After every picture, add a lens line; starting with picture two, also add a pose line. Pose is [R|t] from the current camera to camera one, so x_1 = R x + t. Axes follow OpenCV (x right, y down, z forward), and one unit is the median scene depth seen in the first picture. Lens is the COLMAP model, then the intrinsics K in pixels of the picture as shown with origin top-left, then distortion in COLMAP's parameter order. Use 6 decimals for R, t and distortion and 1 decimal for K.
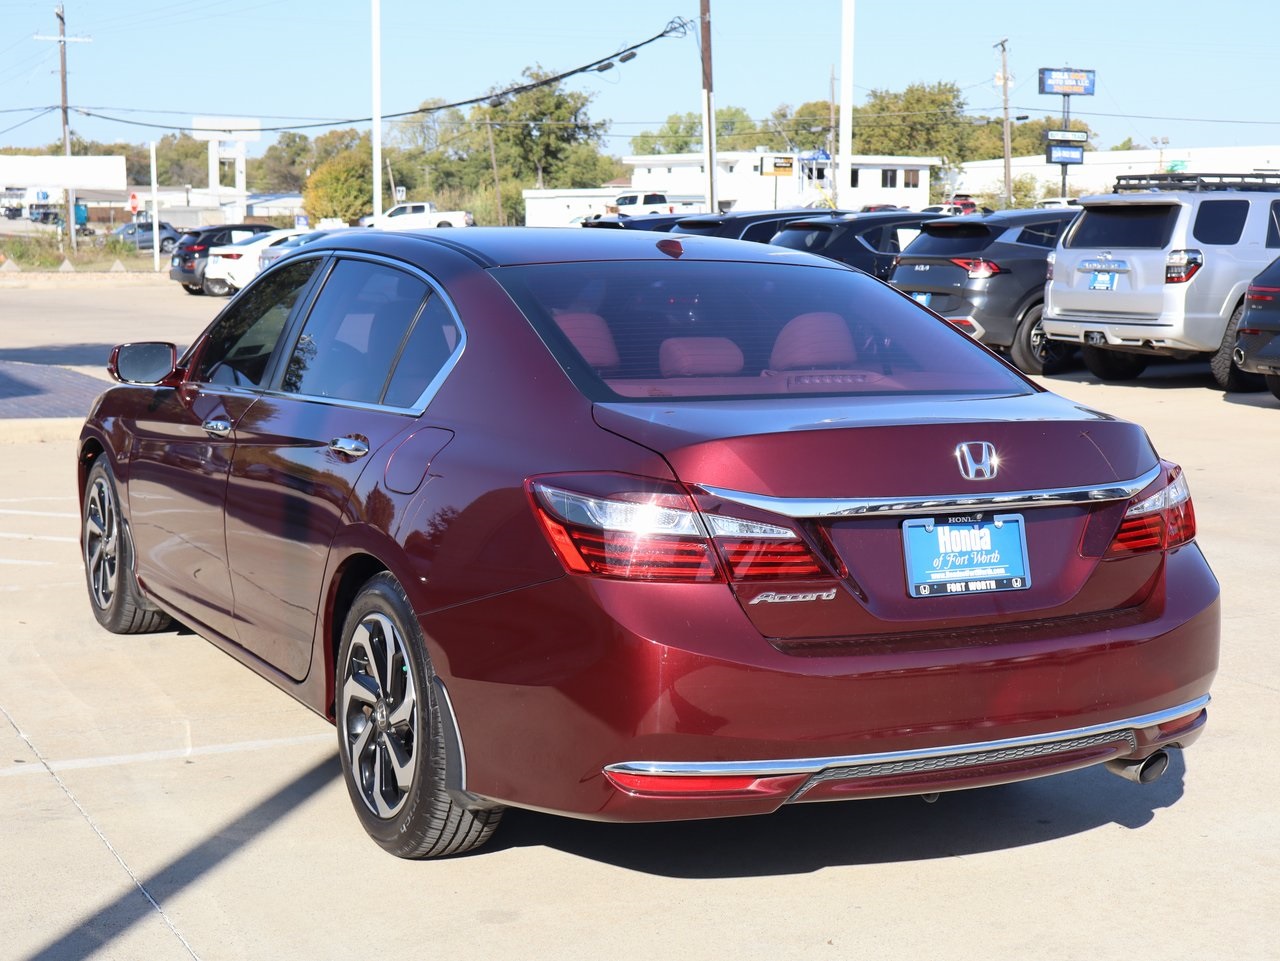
lens RADIAL K [[1883.1, 0, 640.0], [0, 1883.1, 480.5], [0, 0, 1]] dist [0.045802, -0.032854]
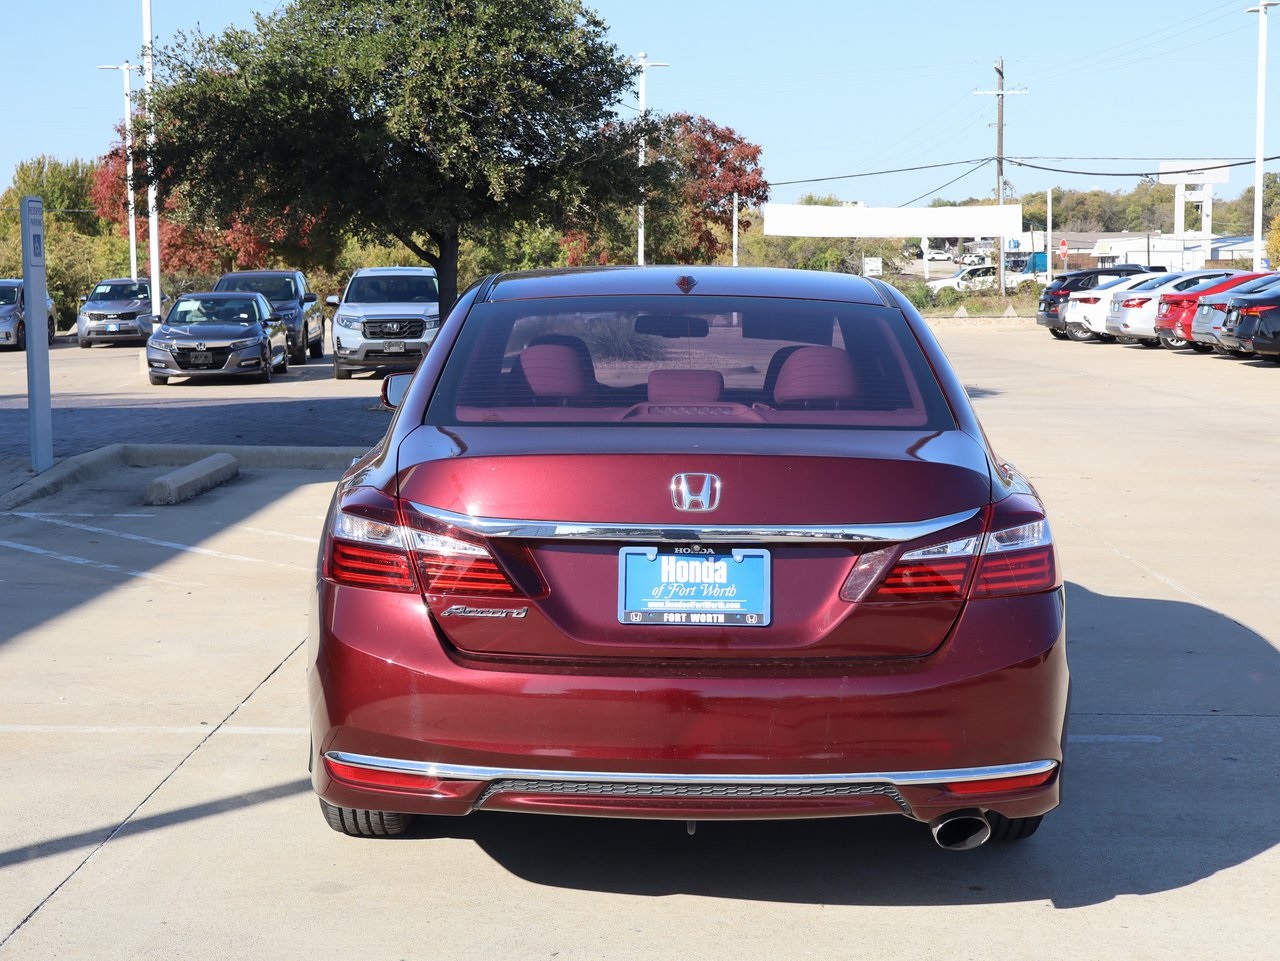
lens RADIAL K [[1899.2, 0, 640.0], [0, 1899.2, 480.5], [0, 0, 1]] dist [0.036970, -0.114365]
pose [[0.878298, 0.037644, -0.476630, 0.622375], [-0.049366, 0.998708, -0.012091, -0.002848], [0.475559, 0.034148, 0.879021, 0.102175]]
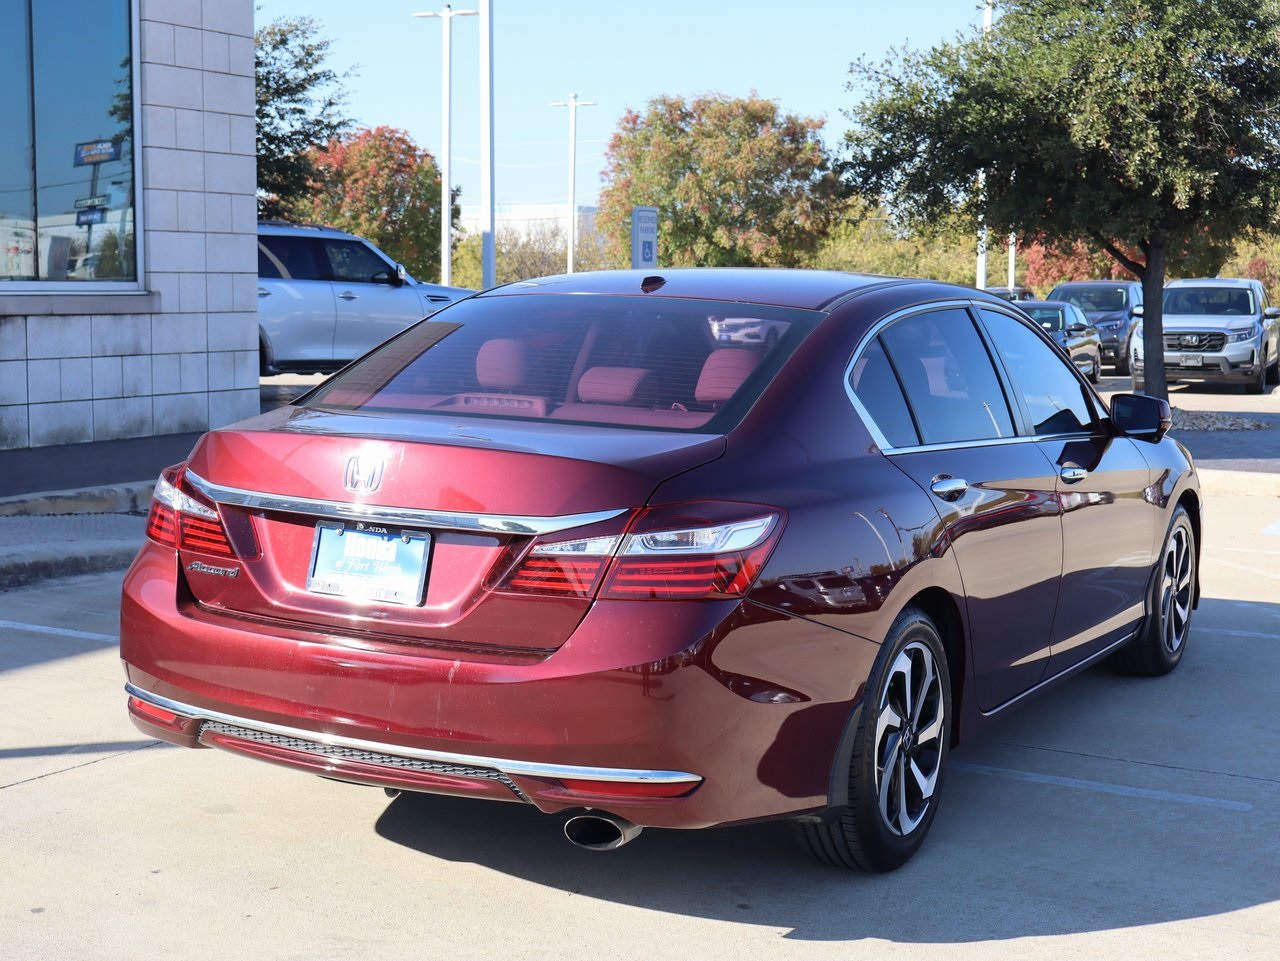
lens RADIAL K [[1883.1, 0, 640.0], [0, 1883.1, 480.5], [0, 0, 1]] dist [0.045802, -0.032854]
pose [[0.550702, 0.084726, -0.830391, 1.133310], [-0.116438, 0.992906, 0.024087, -0.049702], [0.826541, 0.083425, 0.556661, 0.529386]]
